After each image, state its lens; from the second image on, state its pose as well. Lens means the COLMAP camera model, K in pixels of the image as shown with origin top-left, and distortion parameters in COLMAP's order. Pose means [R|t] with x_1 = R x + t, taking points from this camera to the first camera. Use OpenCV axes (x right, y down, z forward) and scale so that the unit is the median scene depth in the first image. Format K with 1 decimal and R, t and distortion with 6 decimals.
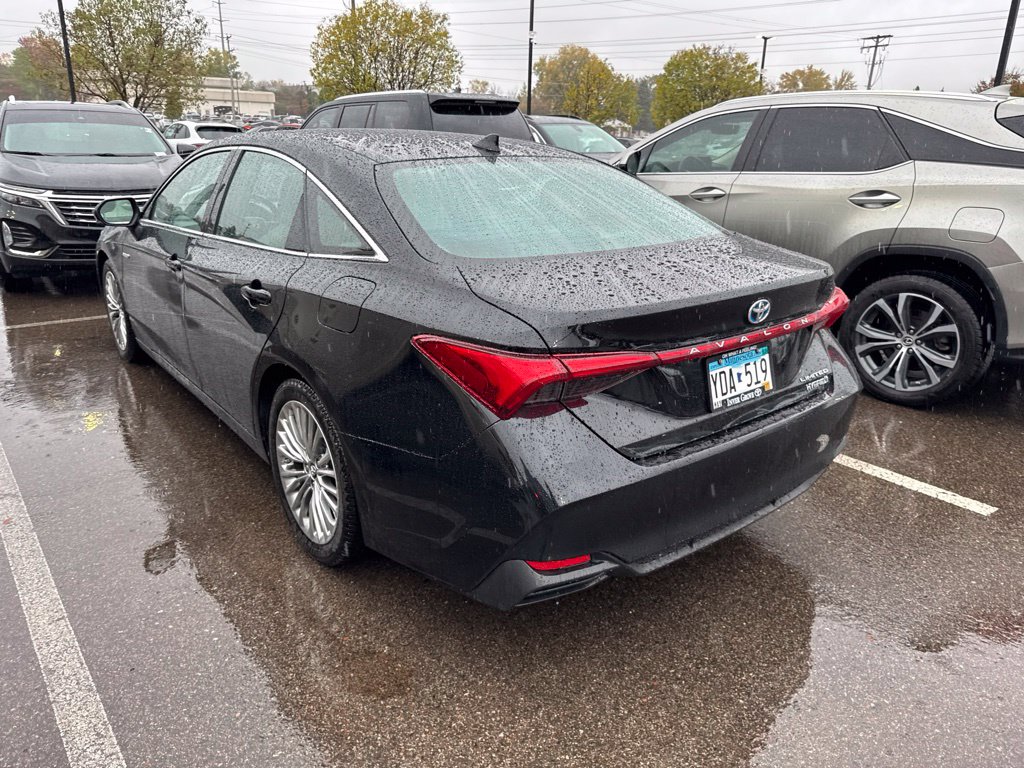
lens RADIAL K [[746.3, 0, 524.0], [0, 746.3, 354.7], [0, 0, 1]] dist [0.027332, -0.031445]
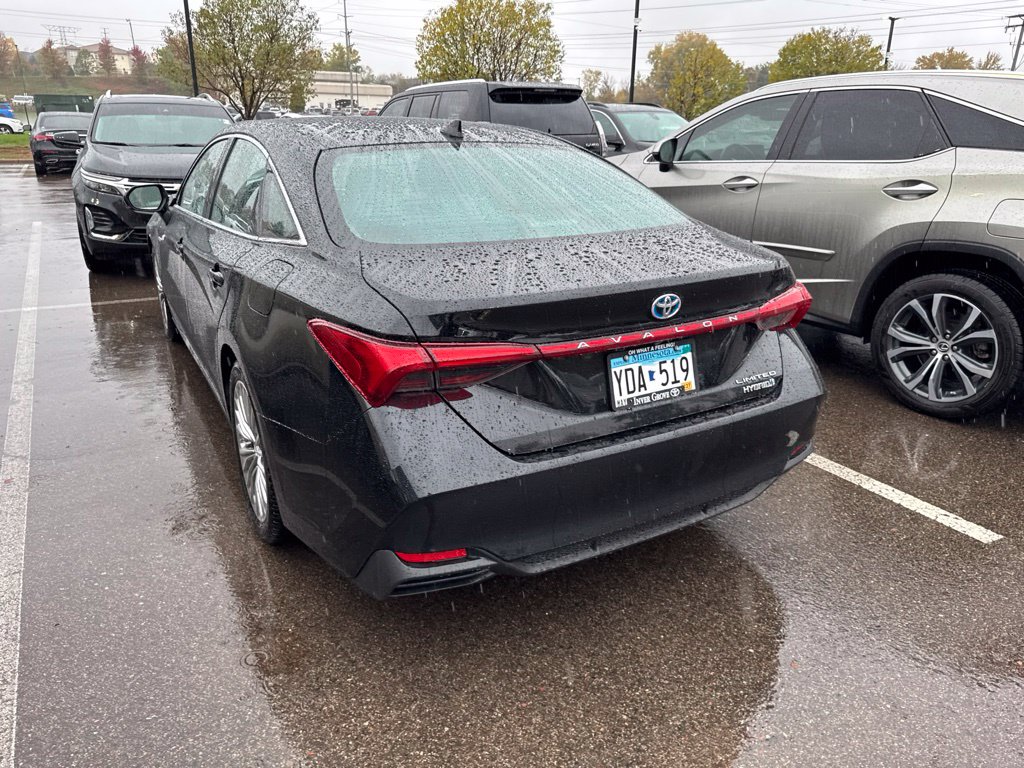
lens RADIAL K [[749.1, 0, 515.5], [0, 749.1, 352.3], [0, 0, 1]] dist [0.022413, -0.024164]
pose [[0.988233, 0.039162, -0.147861, 0.206636], [-0.037989, 0.999220, 0.010752, -0.002171], [0.148167, -0.005008, 0.988950, 0.032141]]
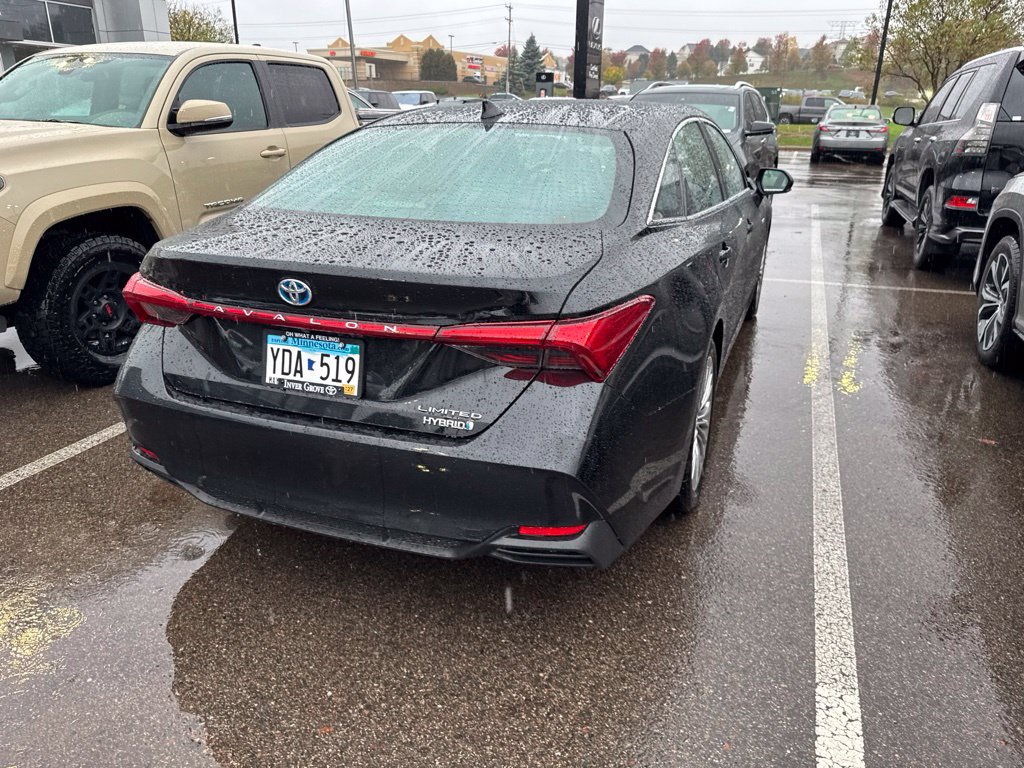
lens RADIAL K [[736.7, 0, 513.3], [0, 736.7, 371.1], [0, 0, 1]] dist [0.024119, -0.031385]
pose [[0.491647, 0.277431, -0.825418, 0.919182], [-0.240028, 0.954345, 0.177796, -0.143897], [0.837060, 0.110711, 0.535793, 0.585566]]
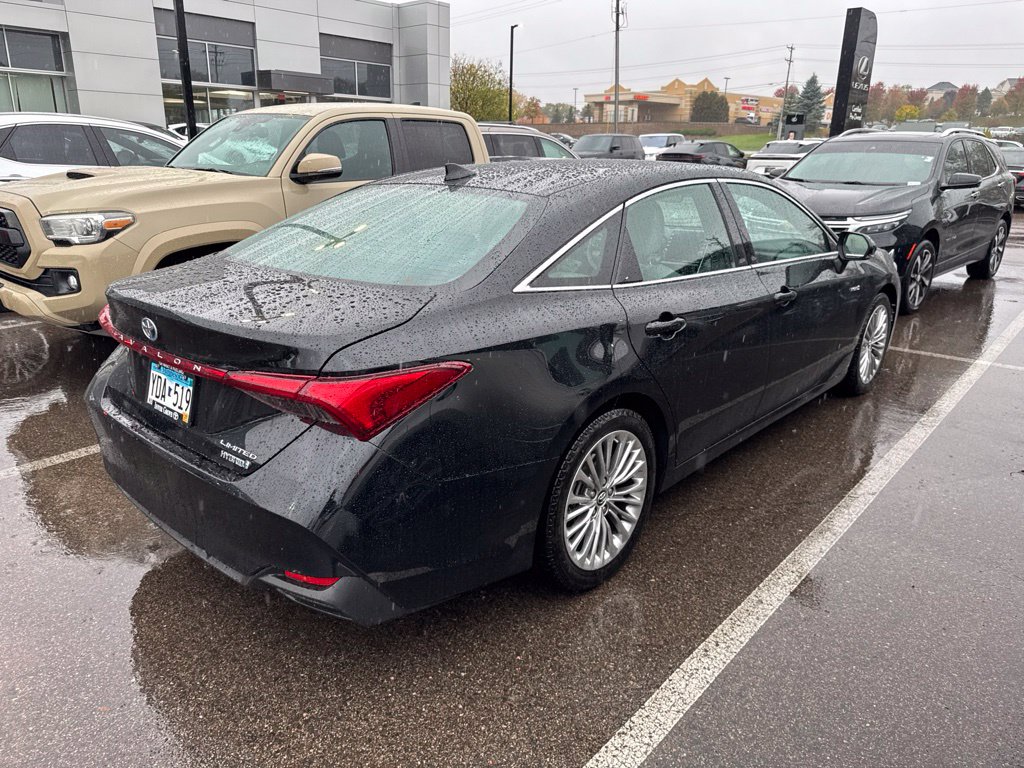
lens RADIAL K [[732.5, 0, 507.1], [0, 732.5, 355.2], [0, 0, 1]] dist [0.018688, -0.025725]
pose [[0.150654, 0.254669, -0.955221, 1.068128], [-0.281354, 0.937336, 0.205526, -0.290825], [0.947704, 0.237792, 0.212866, 0.977795]]
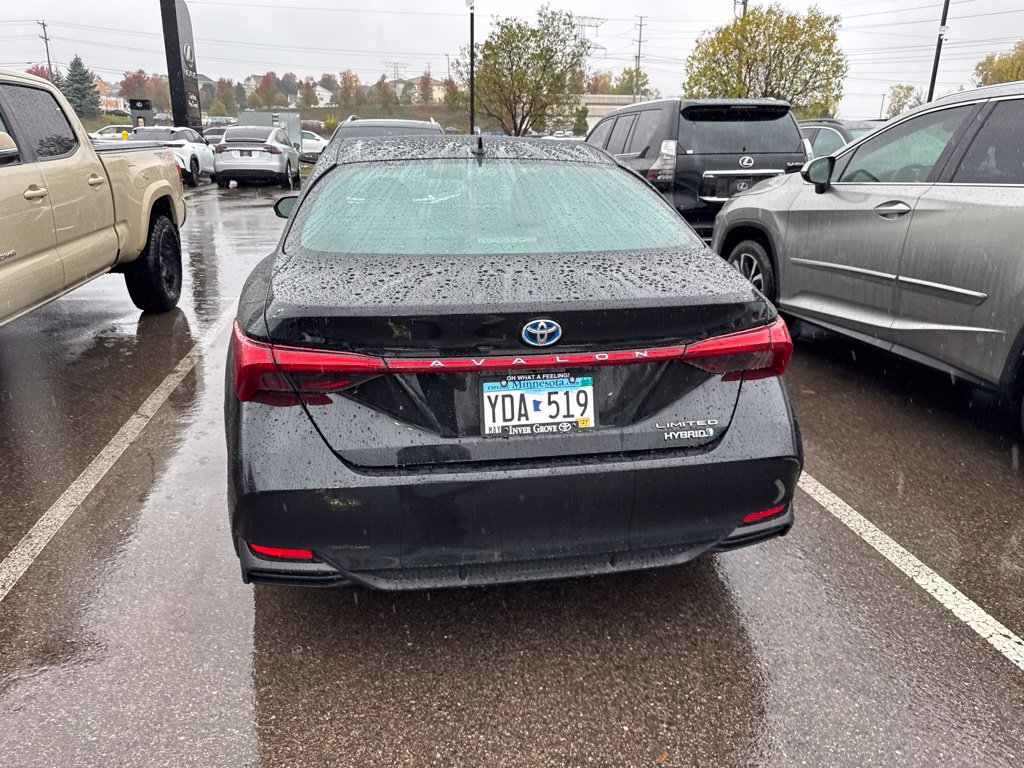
lens RADIAL K [[735.7, 0, 509.2], [0, 735.7, 360.7], [0, 0, 1]] dist [0.040359, -0.040588]
pose [[0.866180, 0.133115, -0.481677, 0.538908], [-0.135569, 0.990317, 0.029894, -0.035067], [0.480992, 0.039407, 0.875839, 0.178904]]
